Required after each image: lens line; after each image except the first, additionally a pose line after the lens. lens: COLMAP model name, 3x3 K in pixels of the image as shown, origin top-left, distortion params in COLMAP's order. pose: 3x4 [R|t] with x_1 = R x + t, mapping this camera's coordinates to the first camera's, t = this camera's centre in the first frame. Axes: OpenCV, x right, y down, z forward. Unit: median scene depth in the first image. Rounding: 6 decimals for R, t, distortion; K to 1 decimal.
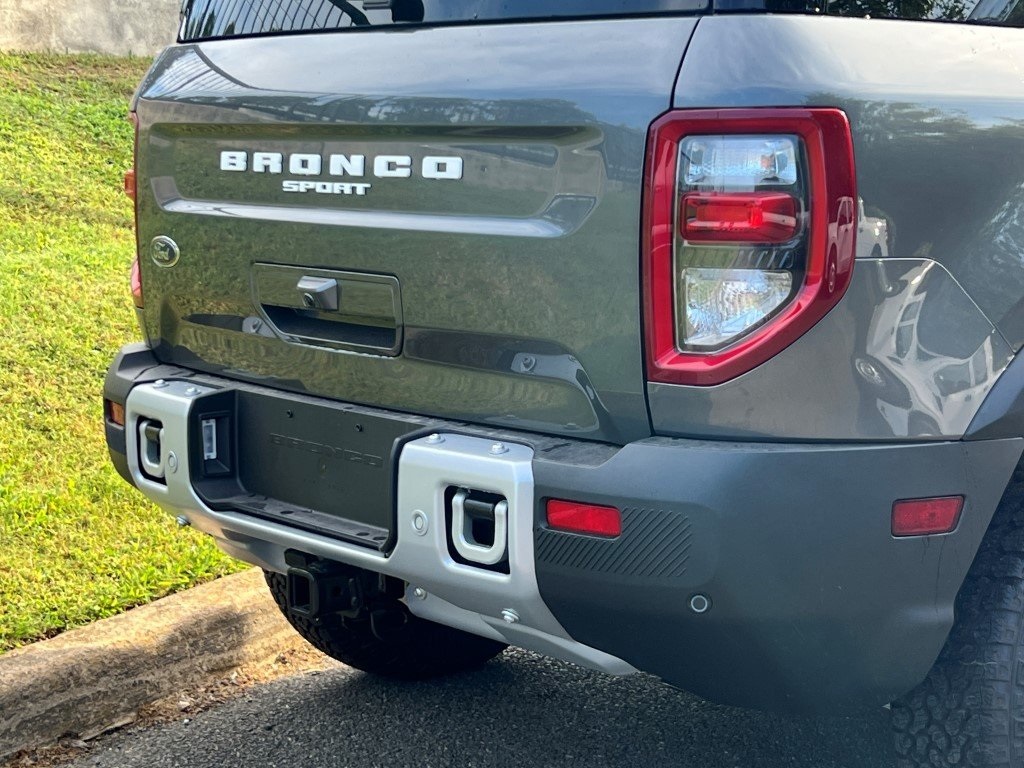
lens RADIAL K [[1973.4, 0, 514.0], [0, 1973.4, 383.9], [0, 0, 1]] dist [0.157340, 0.000000]
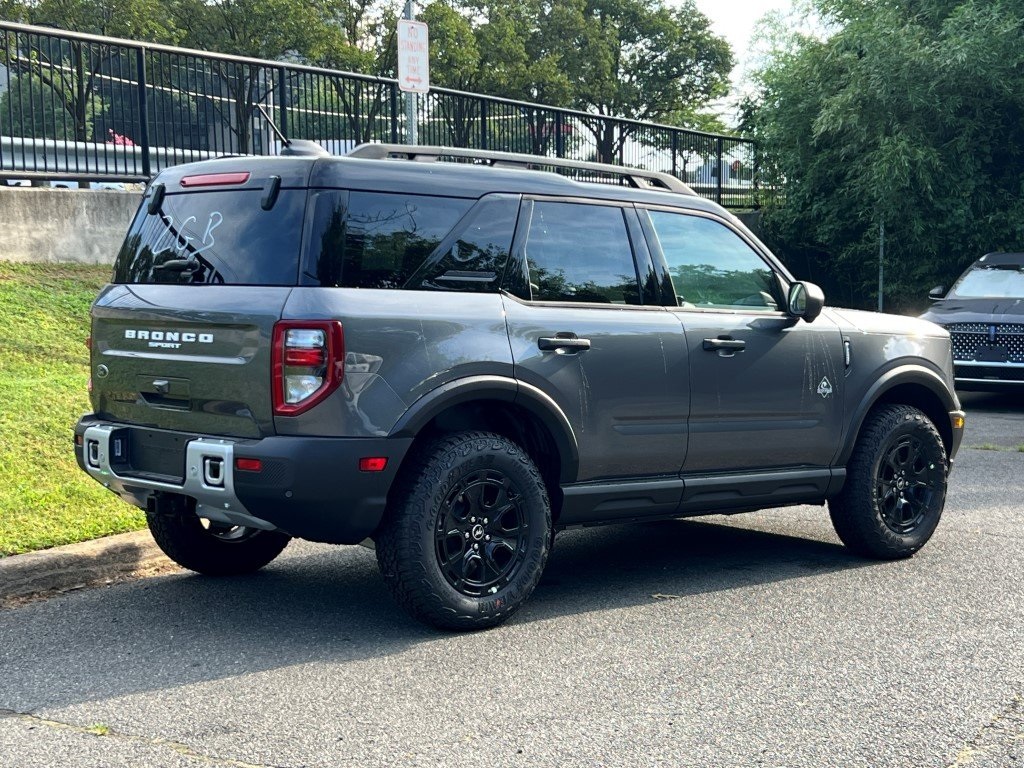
lens RADIAL K [[1681.4, 0, 509.6], [0, 1681.4, 383.7], [0, 0, 1]] dist [0.127121, 0.000000]
pose [[0.998887, 0.009840, 0.046128, 0.212821], [-0.006309, 0.997083, -0.076064, 0.096946], [-0.046742, 0.075689, 0.996035, -1.017127]]
